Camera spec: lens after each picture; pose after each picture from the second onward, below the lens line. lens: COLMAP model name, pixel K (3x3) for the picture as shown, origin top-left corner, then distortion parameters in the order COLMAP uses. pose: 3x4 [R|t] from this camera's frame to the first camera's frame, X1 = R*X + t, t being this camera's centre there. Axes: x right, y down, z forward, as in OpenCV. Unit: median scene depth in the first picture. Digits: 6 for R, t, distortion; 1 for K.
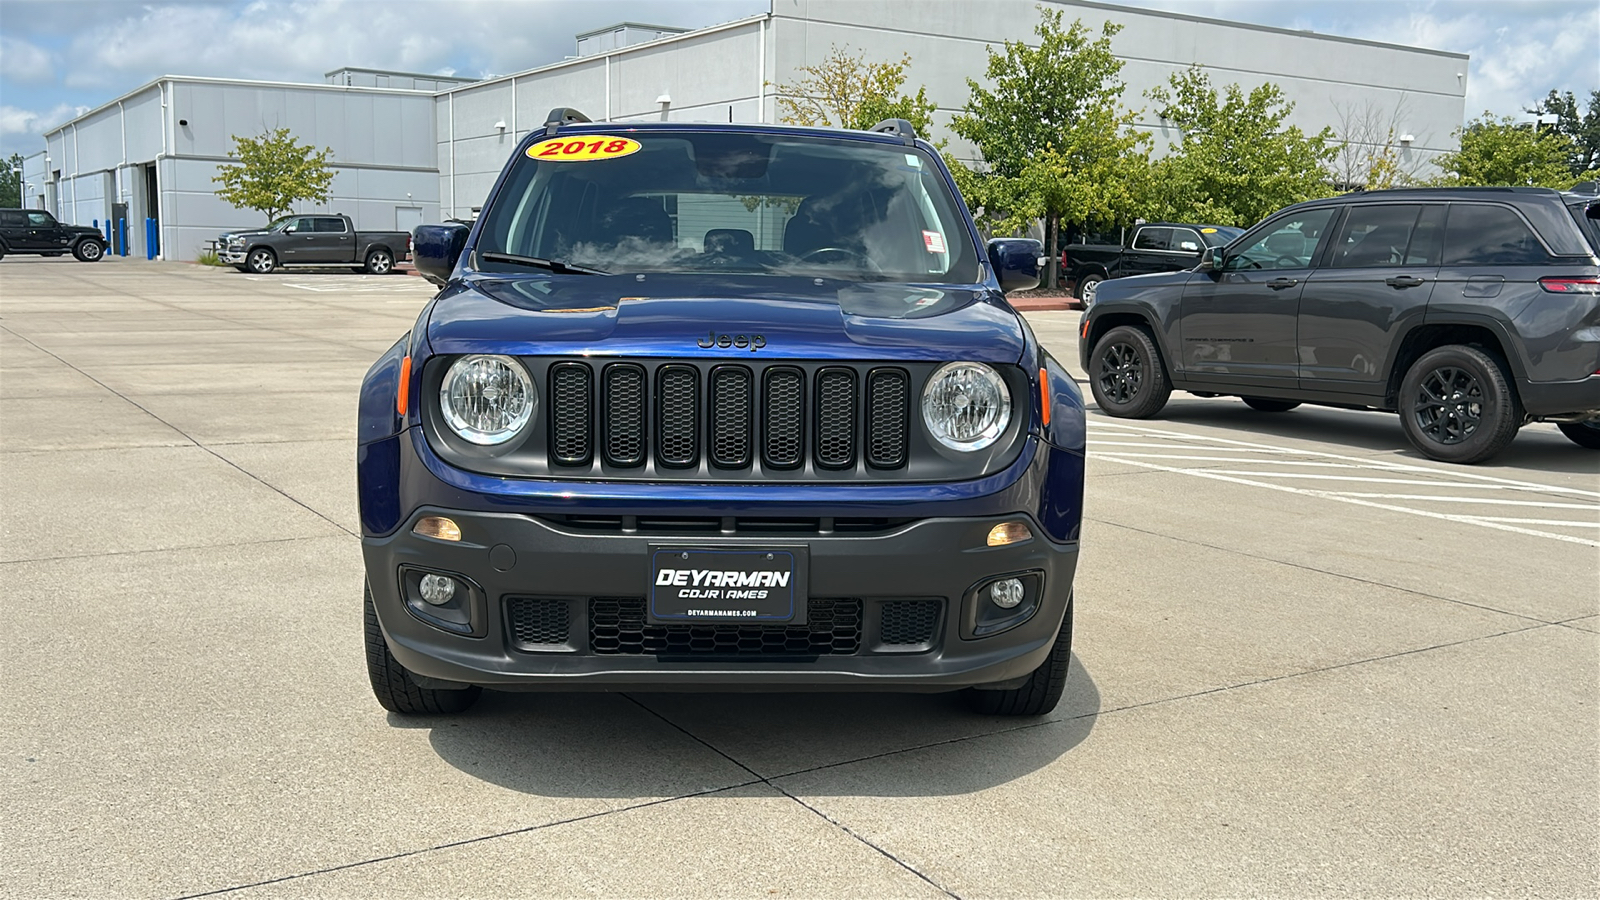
lens RADIAL K [[1527.8, 0, 799.2], [0, 1527.8, 445.4], [0, 0, 1]] dist [0.029746, 0.000000]
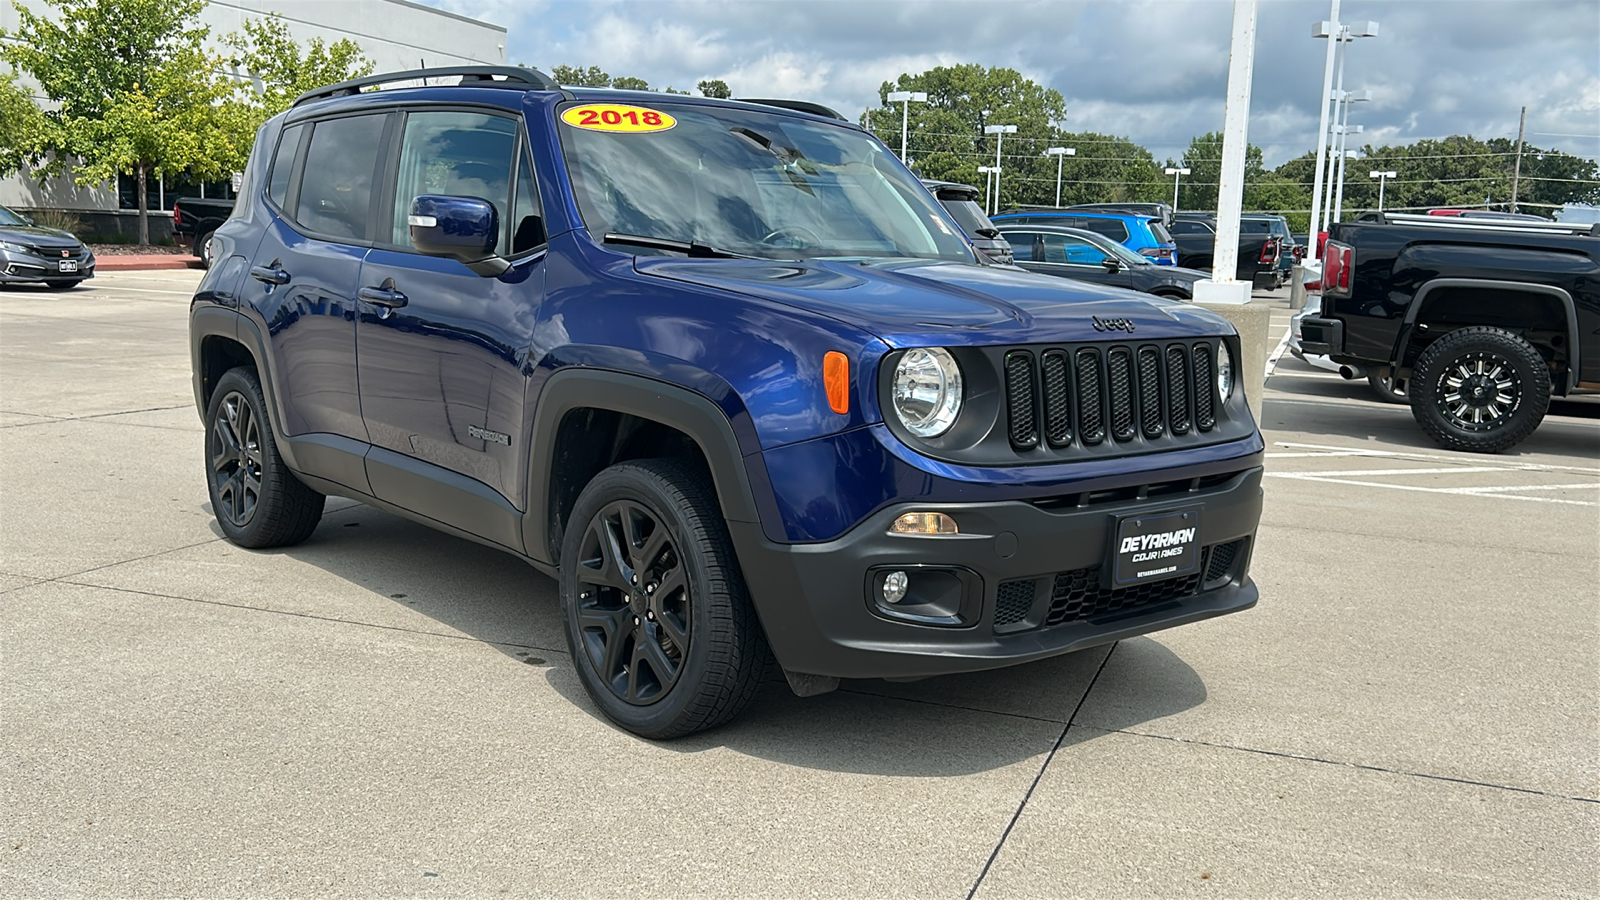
lens RADIAL K [[1527.8, 0, 808.8], [0, 1527.8, 444.5], [0, 0, 1]] dist [0.029746, 0.000000]
pose [[0.786694, -0.073417, 0.612962, -0.098936], [0.055534, 0.997294, 0.048176, -0.005336], [-0.614840, -0.003860, 0.788642, 0.029814]]
